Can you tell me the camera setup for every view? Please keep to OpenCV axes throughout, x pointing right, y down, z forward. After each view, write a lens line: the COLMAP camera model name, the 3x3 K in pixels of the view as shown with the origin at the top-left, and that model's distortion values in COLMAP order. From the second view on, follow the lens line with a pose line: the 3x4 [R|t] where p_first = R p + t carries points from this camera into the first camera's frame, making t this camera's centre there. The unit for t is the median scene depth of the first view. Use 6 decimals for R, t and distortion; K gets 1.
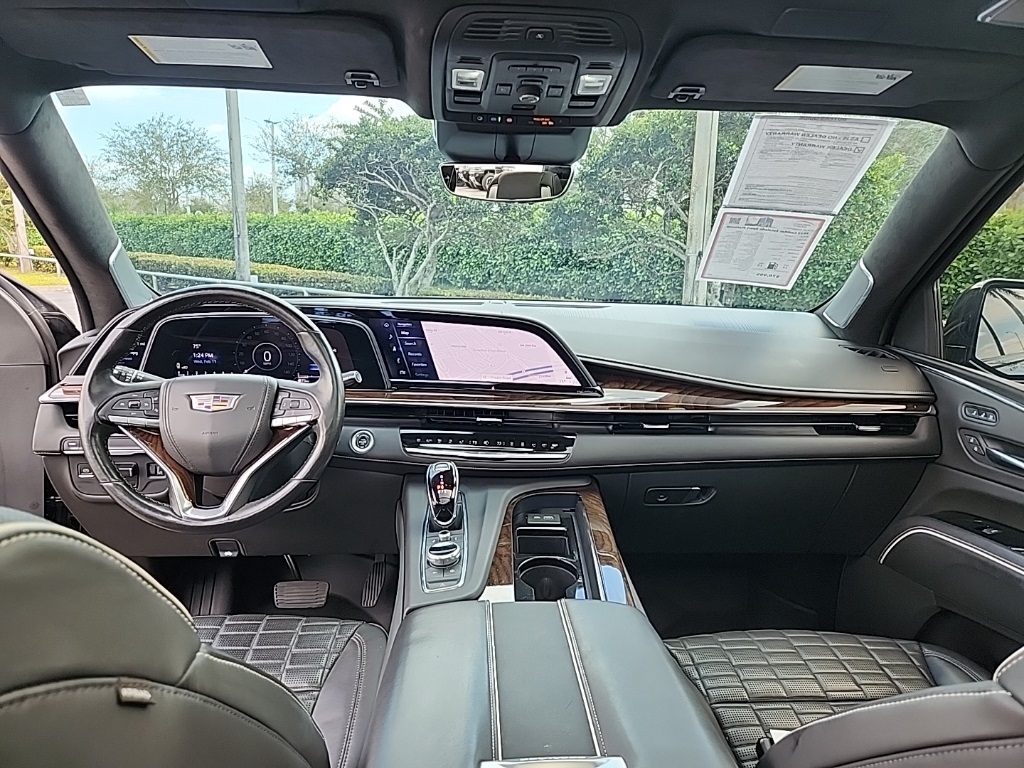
lens RADIAL K [[688.8, 0, 514.7], [0, 688.8, 383.2], [0, 0, 1]] dist [0.096332, -0.078573]
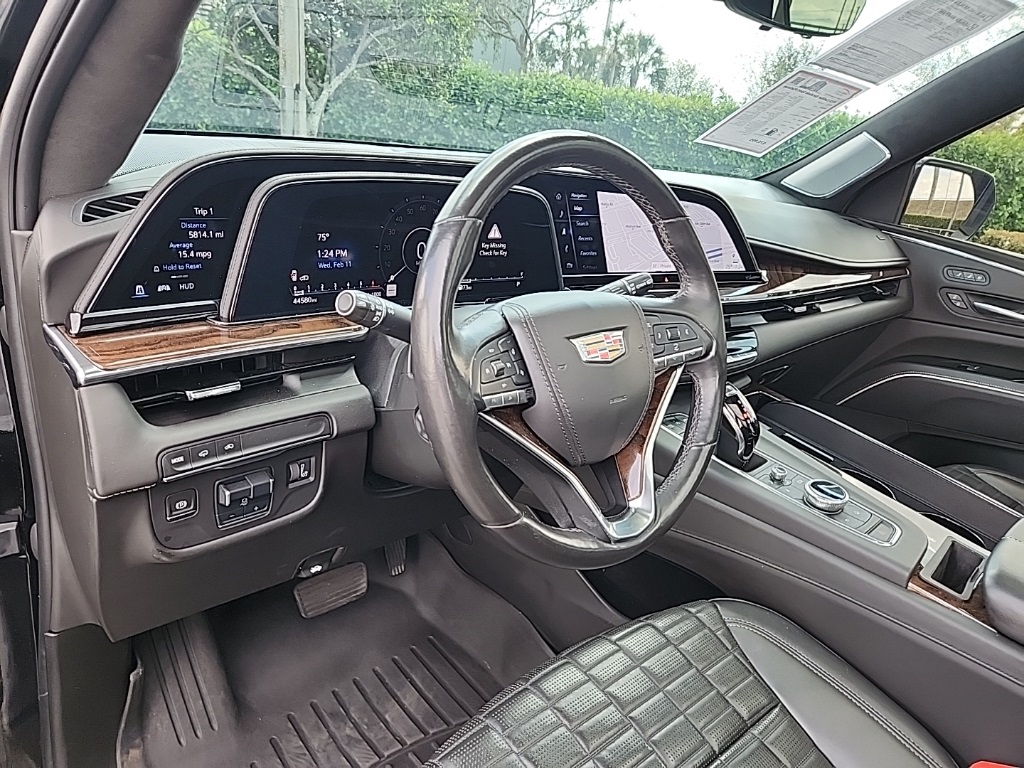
lens RADIAL K [[691.5, 0, 514.4], [0, 691.5, 395.0], [0, 0, 1]] dist [0.074208, -0.061595]
pose [[0.778675, -0.164705, 0.605424, -0.670546], [0.022376, 0.971606, 0.235545, -0.056439], [-0.627028, -0.169866, 0.760251, 0.469870]]
